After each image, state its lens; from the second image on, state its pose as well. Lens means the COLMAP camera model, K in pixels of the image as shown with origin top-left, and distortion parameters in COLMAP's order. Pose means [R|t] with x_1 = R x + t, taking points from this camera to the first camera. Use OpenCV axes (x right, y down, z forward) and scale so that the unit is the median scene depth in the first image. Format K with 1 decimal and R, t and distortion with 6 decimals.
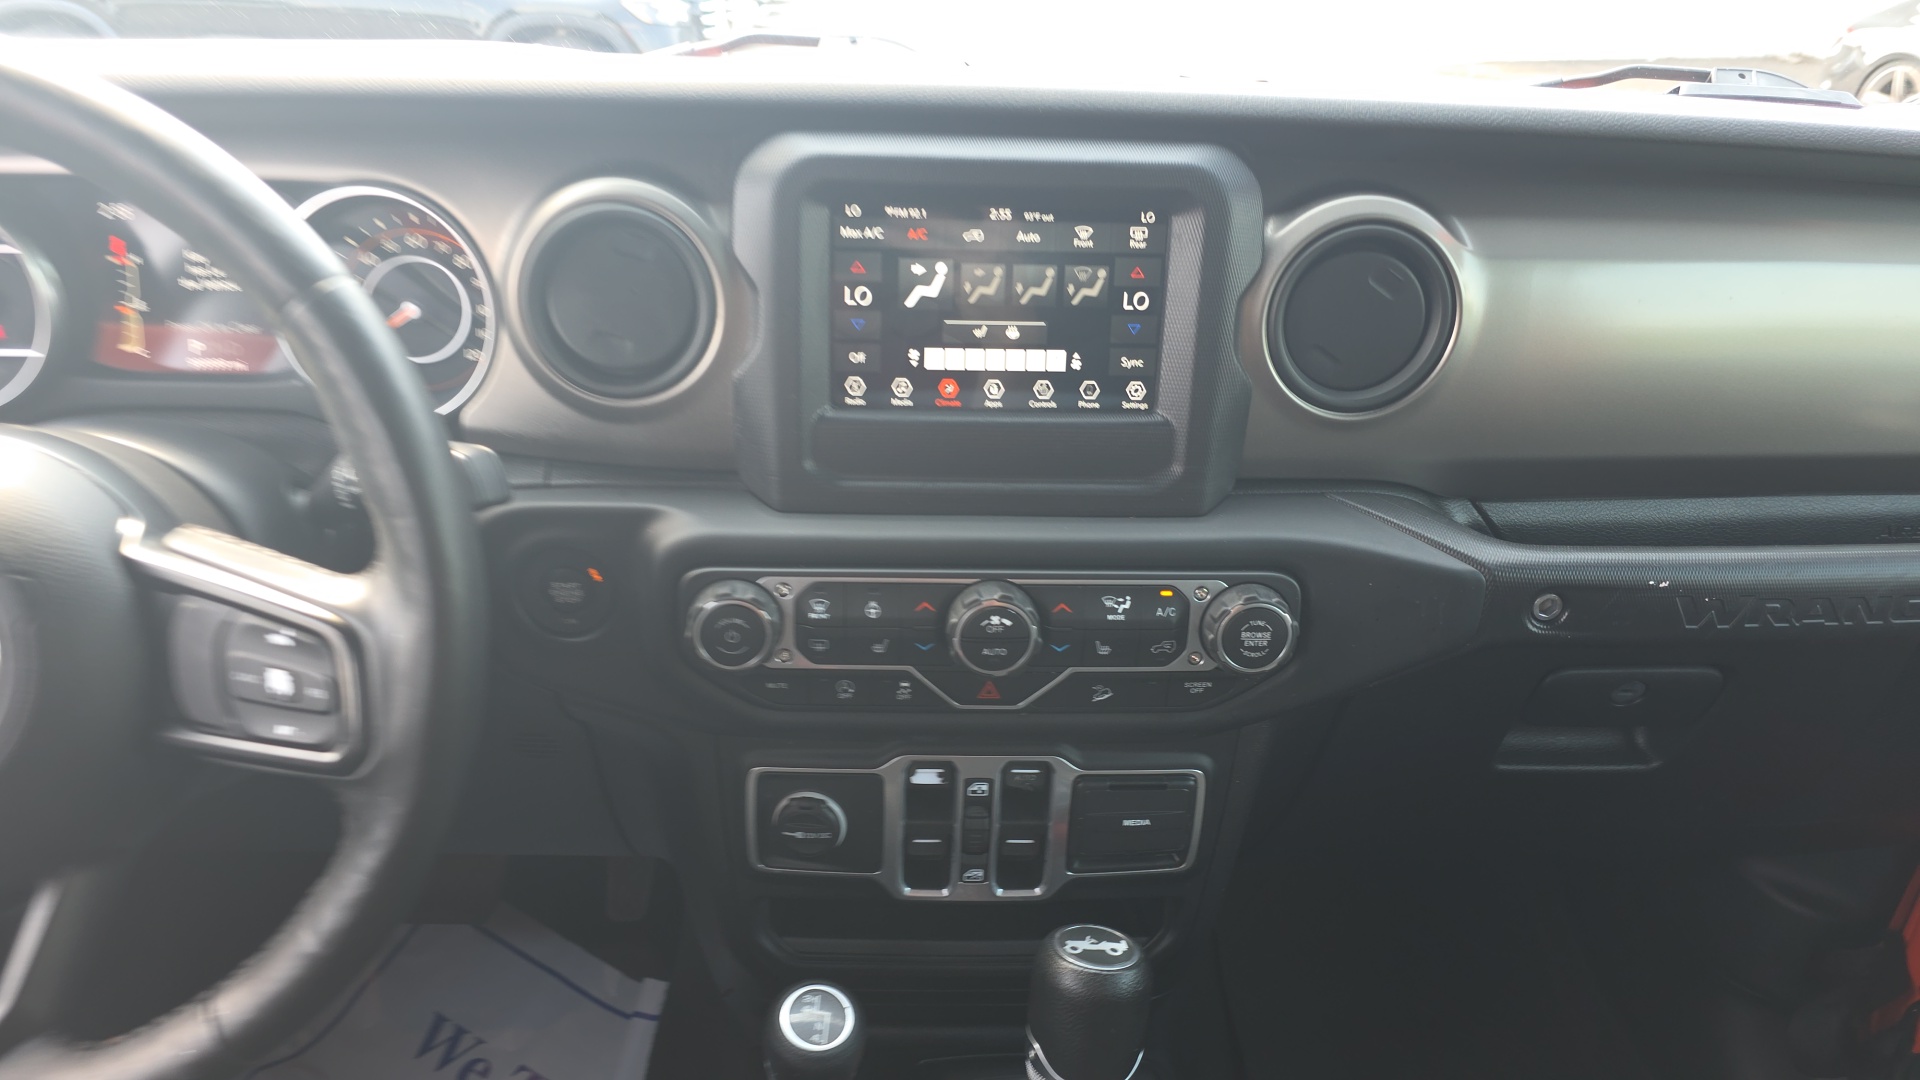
lens RADIAL K [[1297.4, 0, 917.6], [0, 1297.4, 548.2], [0, 0, 1]] dist [0.114574, -0.170946]
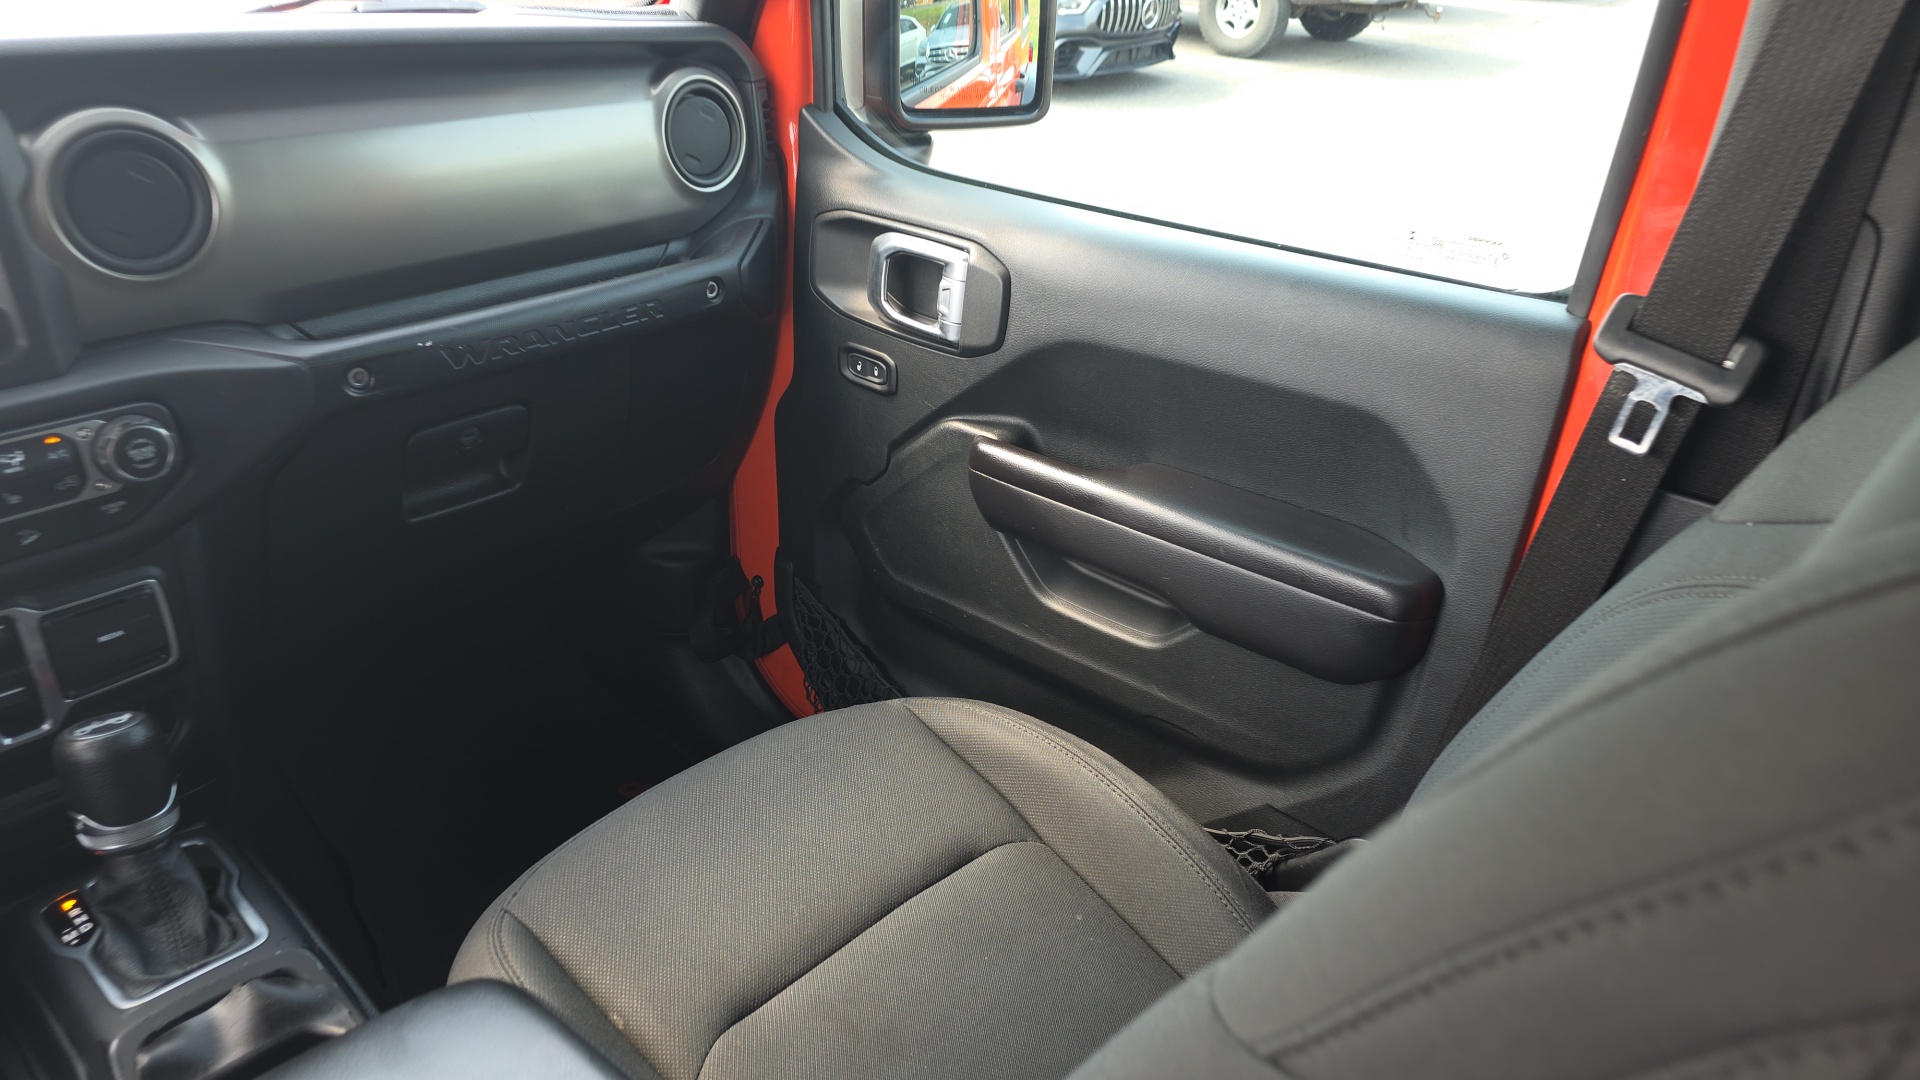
lens RADIAL K [[1321.6, 0, 999.9], [0, 1321.6, 541.2], [0, 0, 1]] dist [0.072484, -0.070733]
pose [[0.696941, -0.325295, 0.639105, -0.034430], [0.289824, 0.942943, 0.163893, 0.179220], [-0.655953, 0.071004, 0.751454, -0.574895]]
